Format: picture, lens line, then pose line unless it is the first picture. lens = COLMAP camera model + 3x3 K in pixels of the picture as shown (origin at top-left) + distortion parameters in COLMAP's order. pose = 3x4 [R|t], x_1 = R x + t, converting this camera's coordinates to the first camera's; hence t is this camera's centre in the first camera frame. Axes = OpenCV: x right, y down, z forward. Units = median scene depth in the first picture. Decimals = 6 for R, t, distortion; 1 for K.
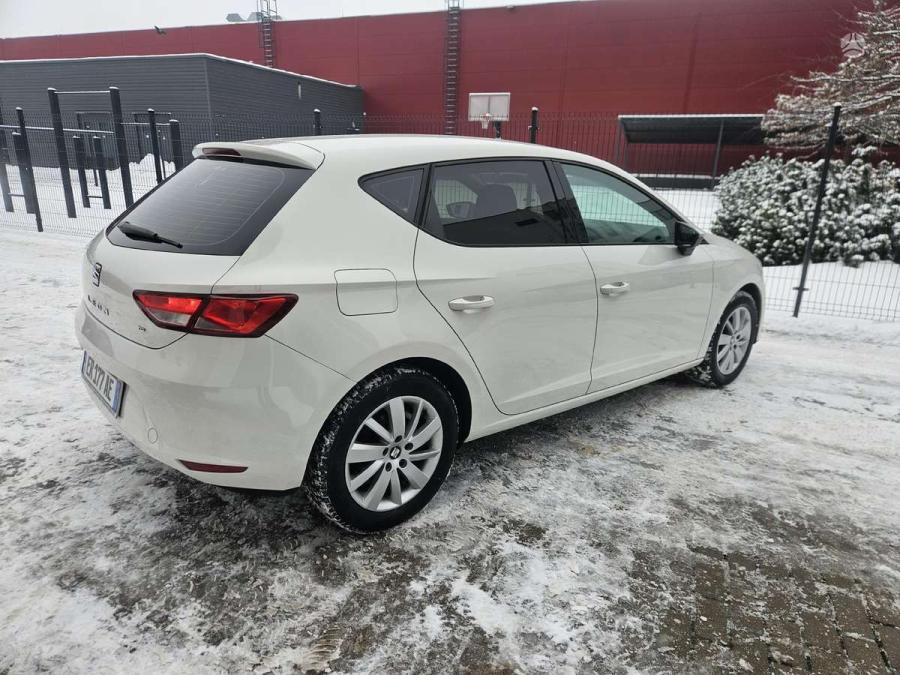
lens RADIAL K [[600.6, 0, 447.9], [0, 600.6, 337.7], [0, 0, 1]] dist [0.074896, -0.067512]
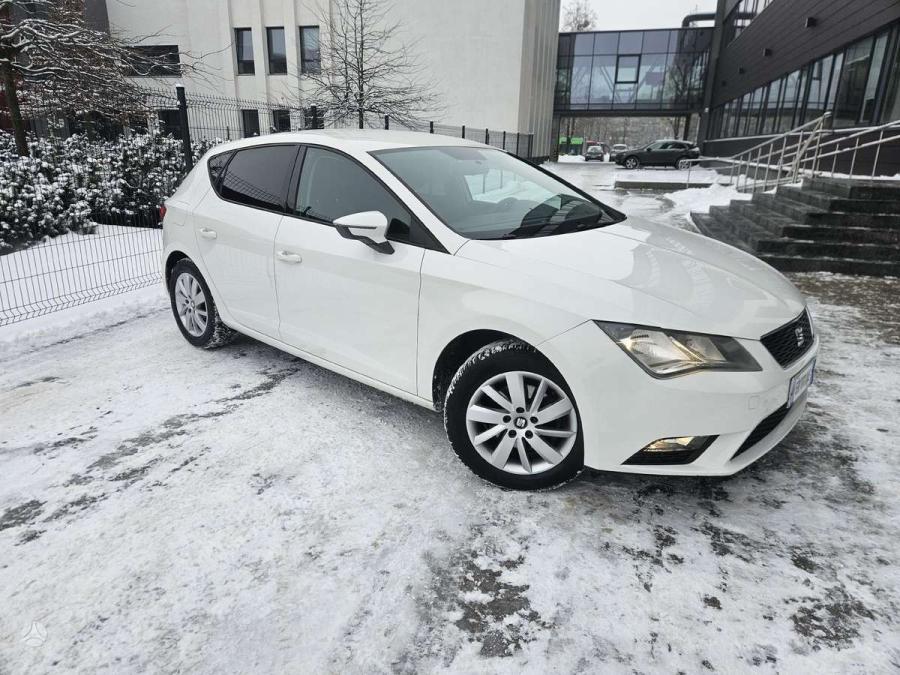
lens RADIAL K [[597.5, 0, 441.5], [0, 597.5, 333.4], [0, 0, 1]] dist [0.083743, -0.073861]
pose [[-0.107658, -0.322329, 0.940486, -1.465760], [0.267501, 0.901706, 0.339660, -0.516664], [-0.957524, 0.288148, -0.010853, 1.595606]]
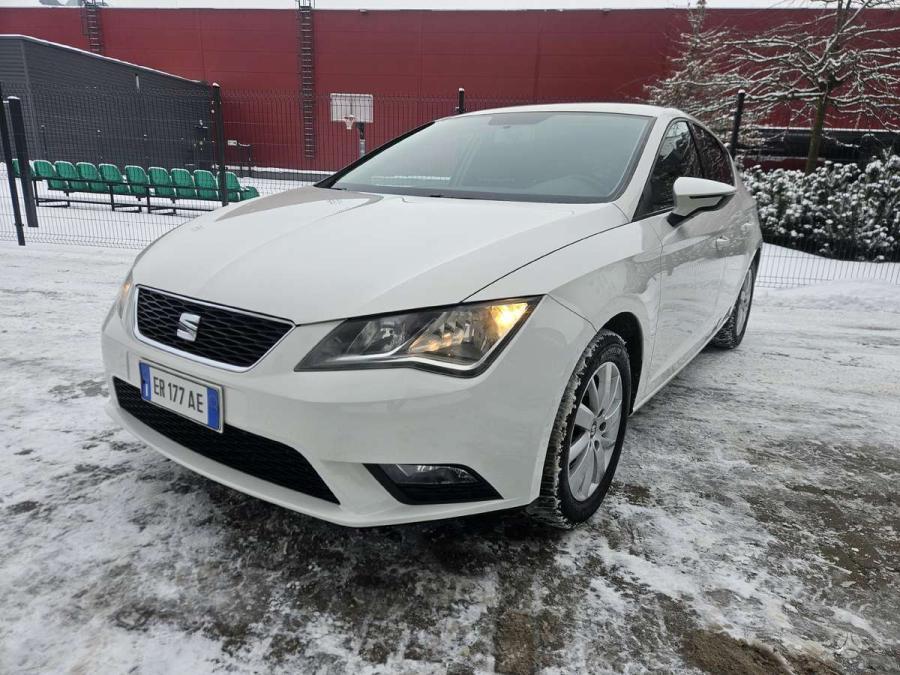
lens RADIAL K [[600.6, 0, 447.9], [0, 600.6, 324.6], [0, 0, 1]] dist [0.074896, -0.067512]
pose [[0.970440, -0.050264, 0.236052, -0.364650], [0.057578, 0.998048, -0.024188, 0.075951], [-0.234375, 0.037065, 0.971439, 0.165640]]
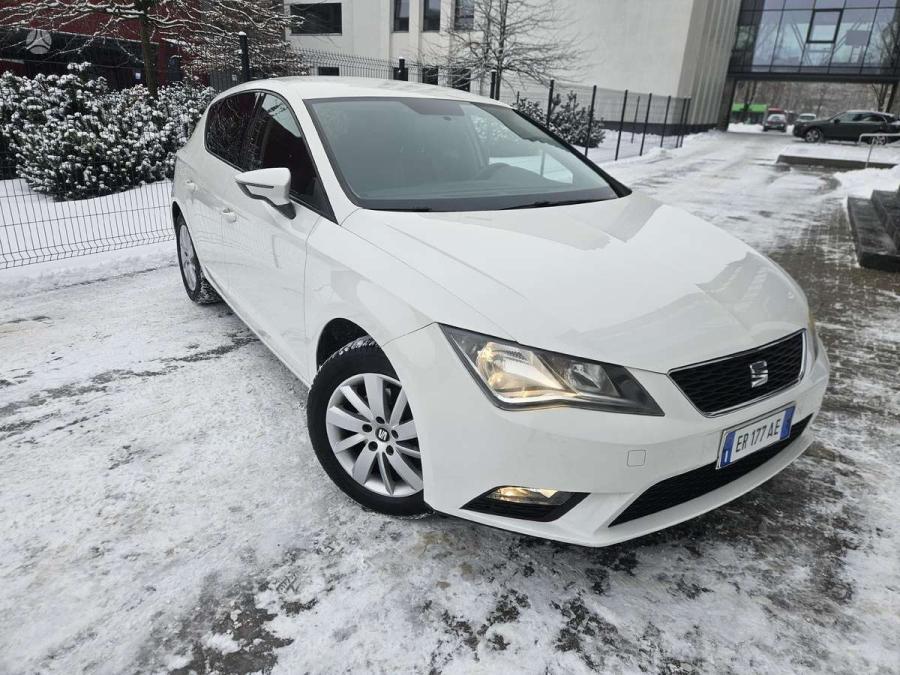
lens RADIAL K [[600.6, 0, 447.2], [0, 600.6, 334.7], [0, 0, 1]] dist [0.074896, -0.067512]
pose [[0.136739, -0.372120, 0.918057, -1.268475], [0.245096, 0.910656, 0.332615, -0.374621], [-0.959807, 0.179531, 0.215727, 1.170119]]
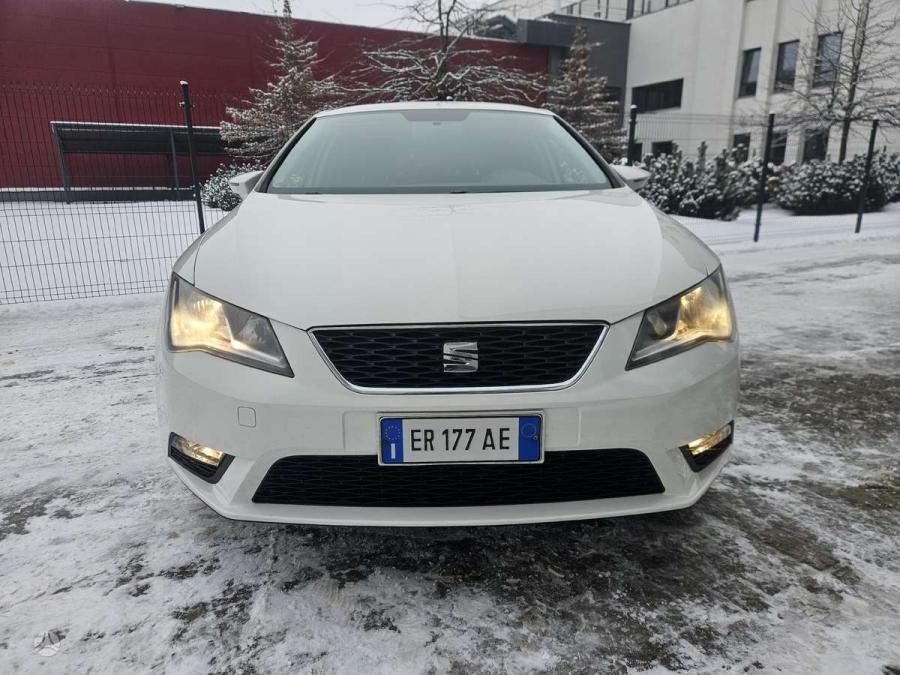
lens RADIAL K [[600.6, 0, 437.7], [0, 600.6, 335.9], [0, 0, 1]] dist [0.074896, -0.067512]
pose [[0.638071, -0.225462, 0.736228, -0.960093], [0.247736, 0.965440, 0.080949, -0.033859], [-0.729035, 0.130739, 0.671875, 0.565040]]
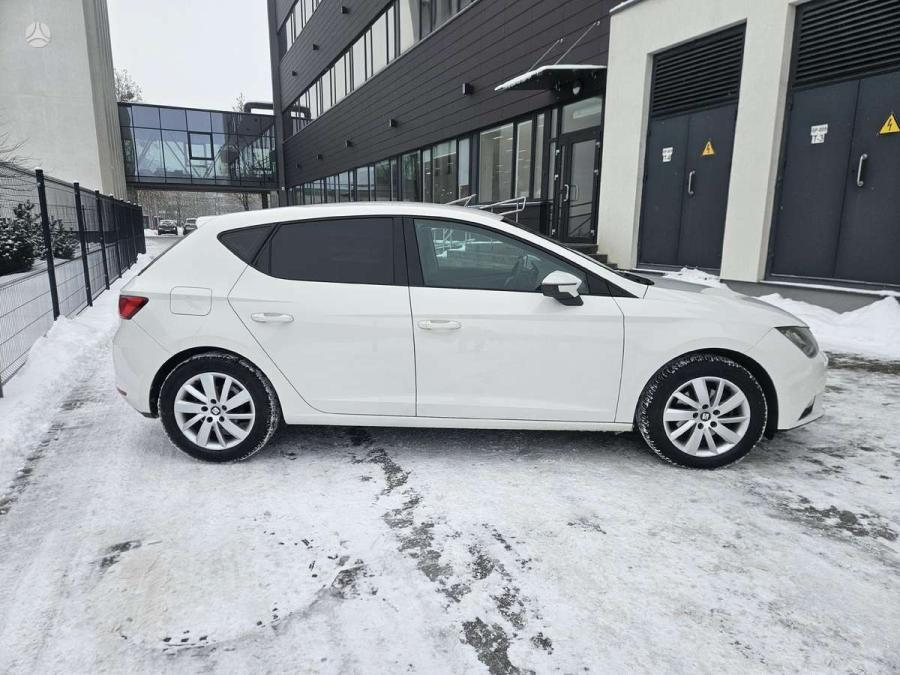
lens RADIAL K [[597.5, 0, 442.5], [0, 597.5, 344.0], [0, 0, 1]] dist [0.083743, -0.073861]
pose [[-0.725519, -0.163549, 0.668486, -0.973843], [0.174755, 0.895731, 0.408811, -0.838314], [-0.665644, 0.413422, -0.621289, 2.798885]]
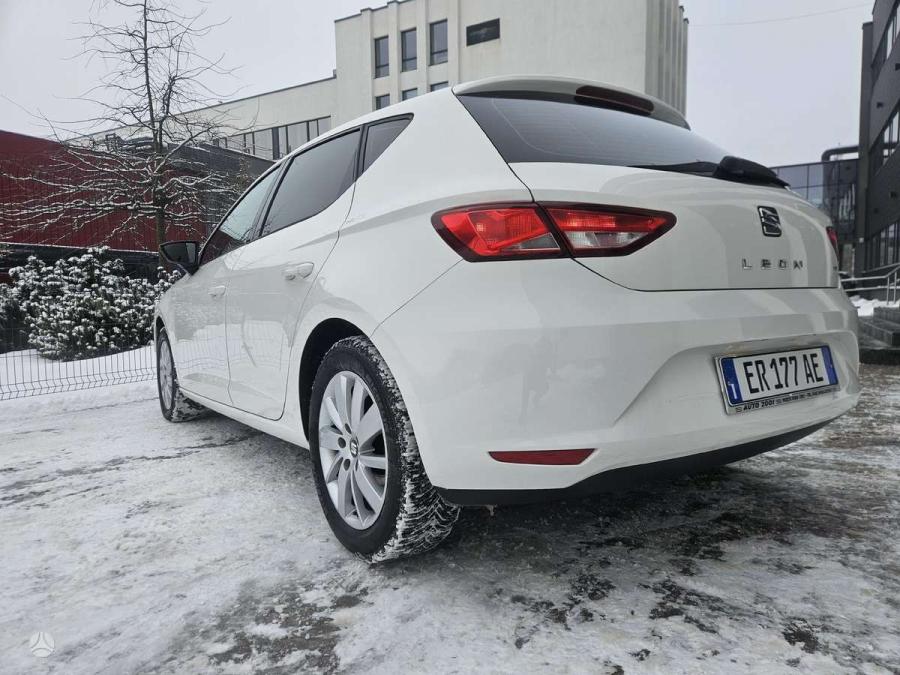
lens RADIAL K [[597.5, 0, 438.2], [0, 597.5, 340.2], [0, 0, 1]] dist [0.083743, -0.073861]
pose [[0.118710, -0.097867, 0.988094, -1.334939], [0.303468, 0.951090, 0.057743, -0.130493], [-0.945418, 0.293000, 0.142603, 1.310486]]
